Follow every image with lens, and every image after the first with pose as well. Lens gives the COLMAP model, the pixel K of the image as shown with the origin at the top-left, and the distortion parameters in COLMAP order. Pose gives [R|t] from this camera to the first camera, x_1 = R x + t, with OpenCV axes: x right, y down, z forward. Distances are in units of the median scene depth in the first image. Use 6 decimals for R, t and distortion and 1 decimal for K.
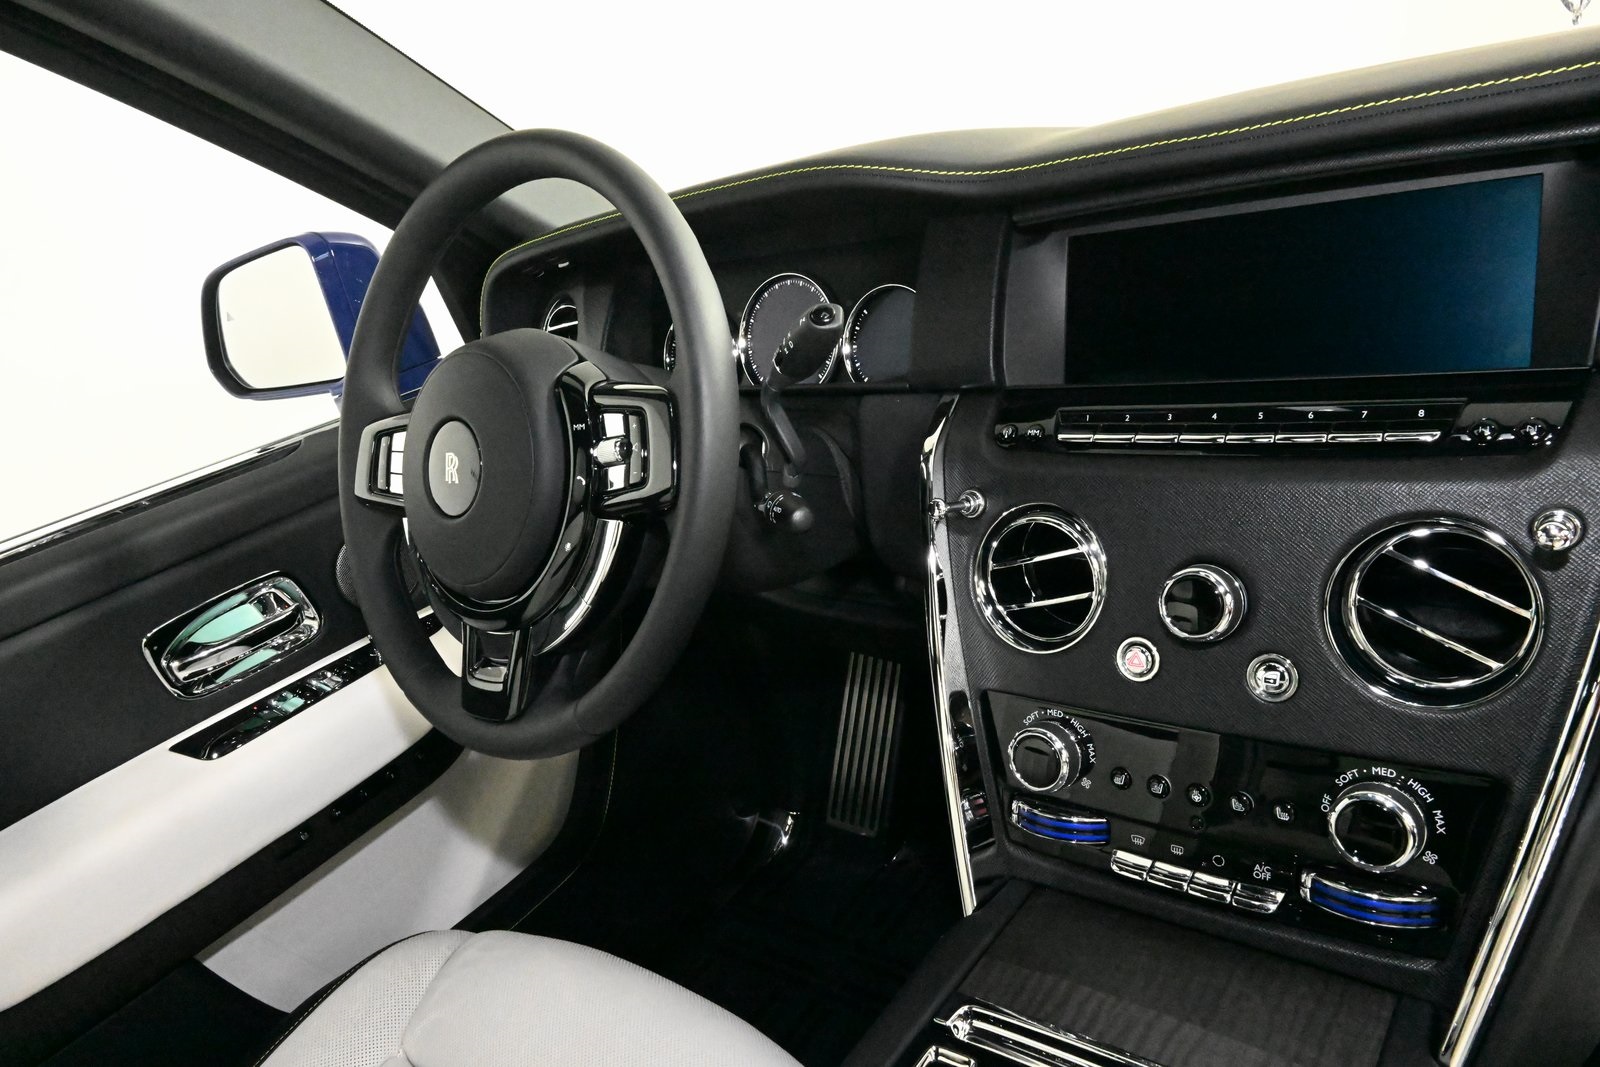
lens RADIAL K [[1074.5, 0, 791.1], [0, 1074.5, 547.0], [0, 0, 1]] dist [-0.018760, 0.012081]
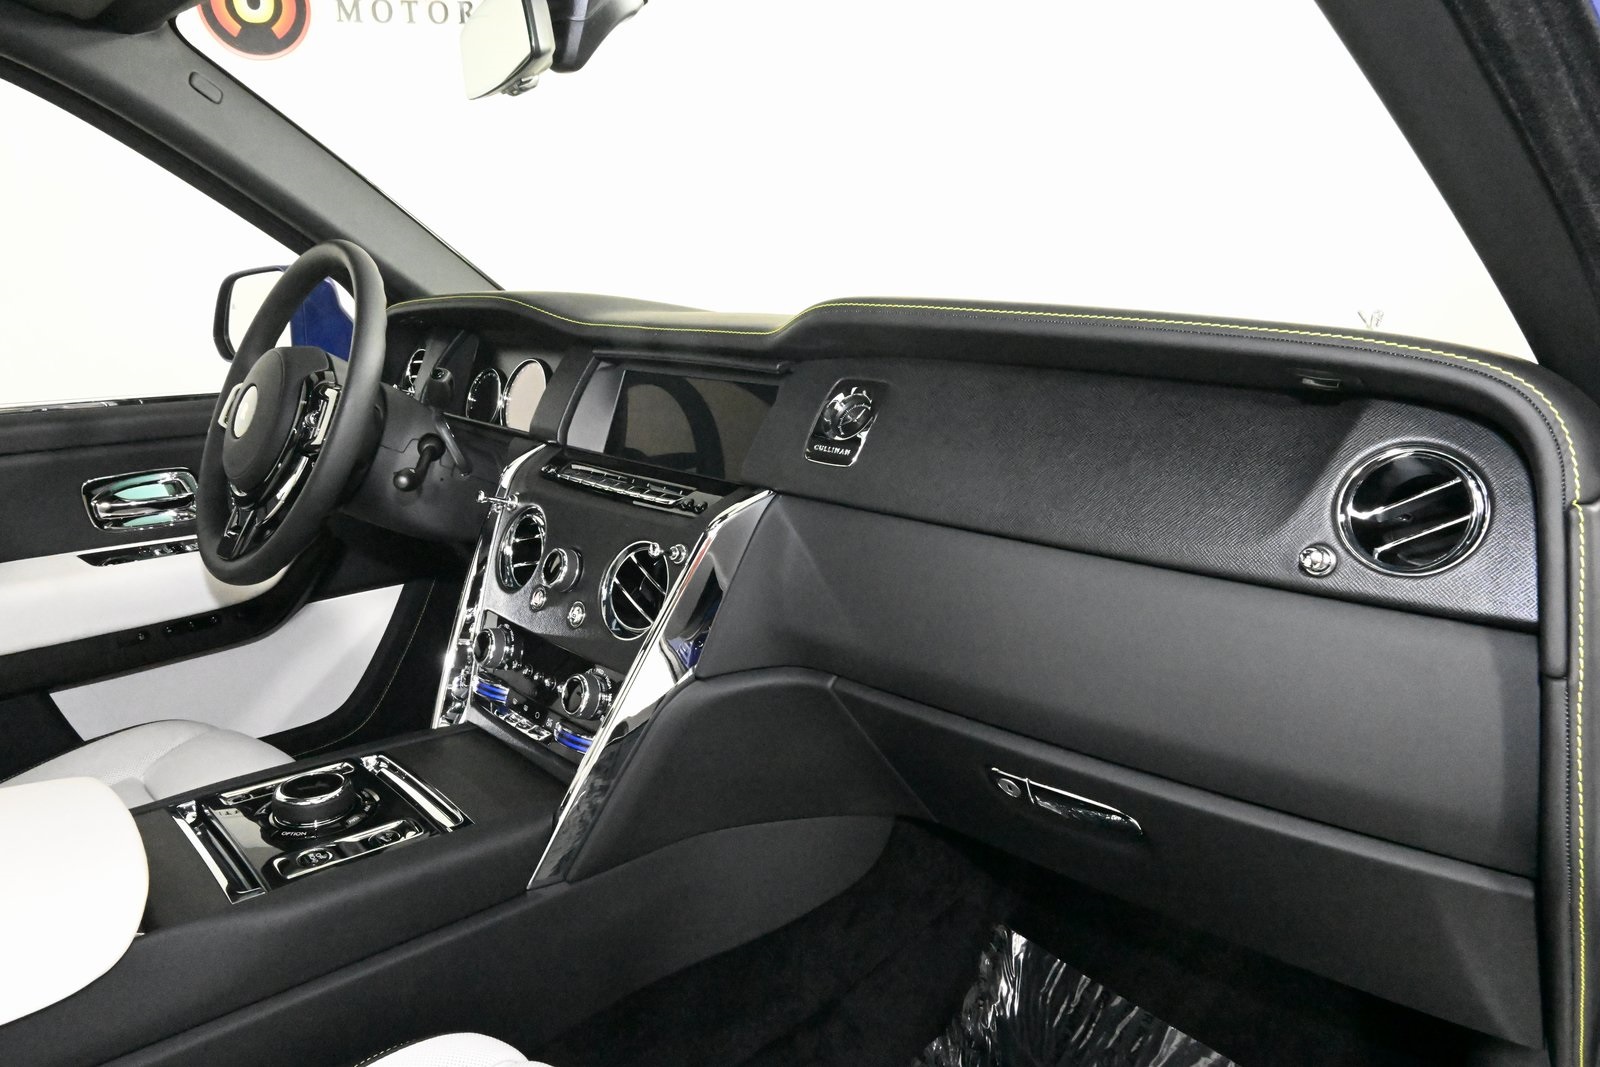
lens RADIAL K [[1074.5, 0, 795.1], [0, 1074.5, 529.8], [0, 0, 1]] dist [-0.018760, 0.012081]
pose [[0.964463, 0.249335, -0.087423, 0.577686], [-0.257813, 0.960486, -0.104877, 0.049652], [0.057820, 0.123689, 0.990635, -0.501880]]
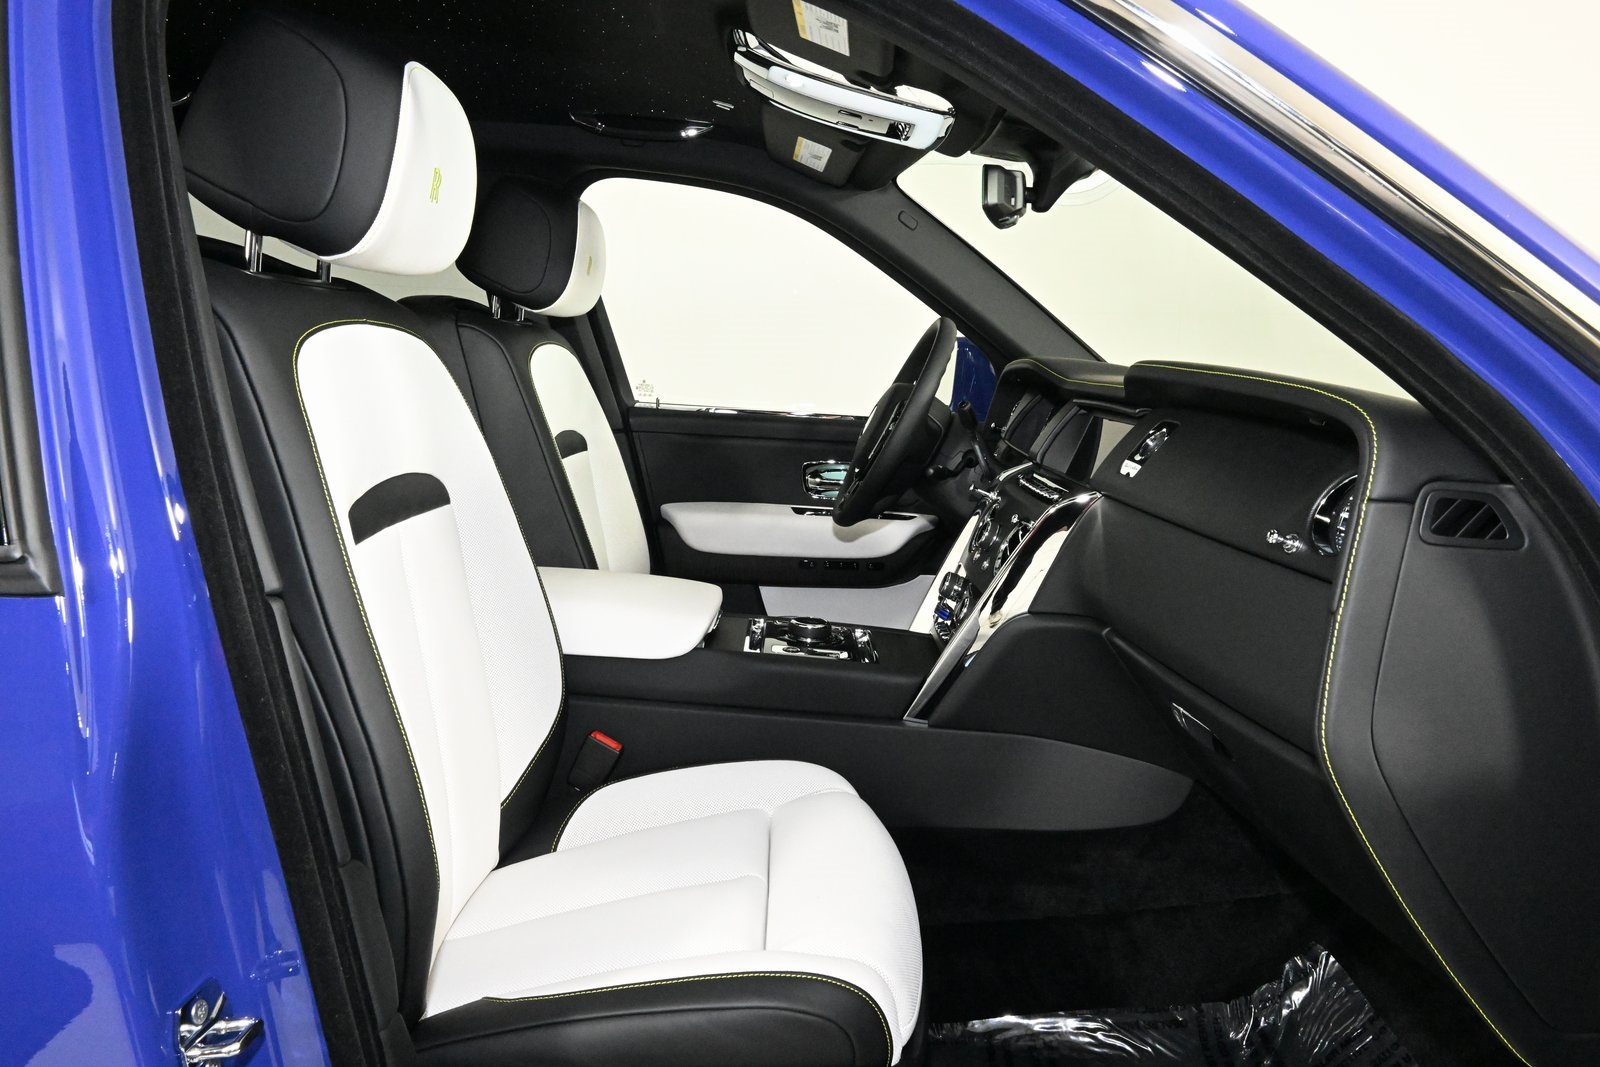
lens RADIAL K [[1074.5, 0, 798.0], [0, 1074.5, 524.4], [0, 0, 1]] dist [-0.018760, 0.012081]
pose [[0.604778, 0.378059, -0.700939, 1.253128], [-0.462478, 0.883250, 0.077358, 0.025690], [0.648350, 0.277384, 0.709014, -0.779266]]
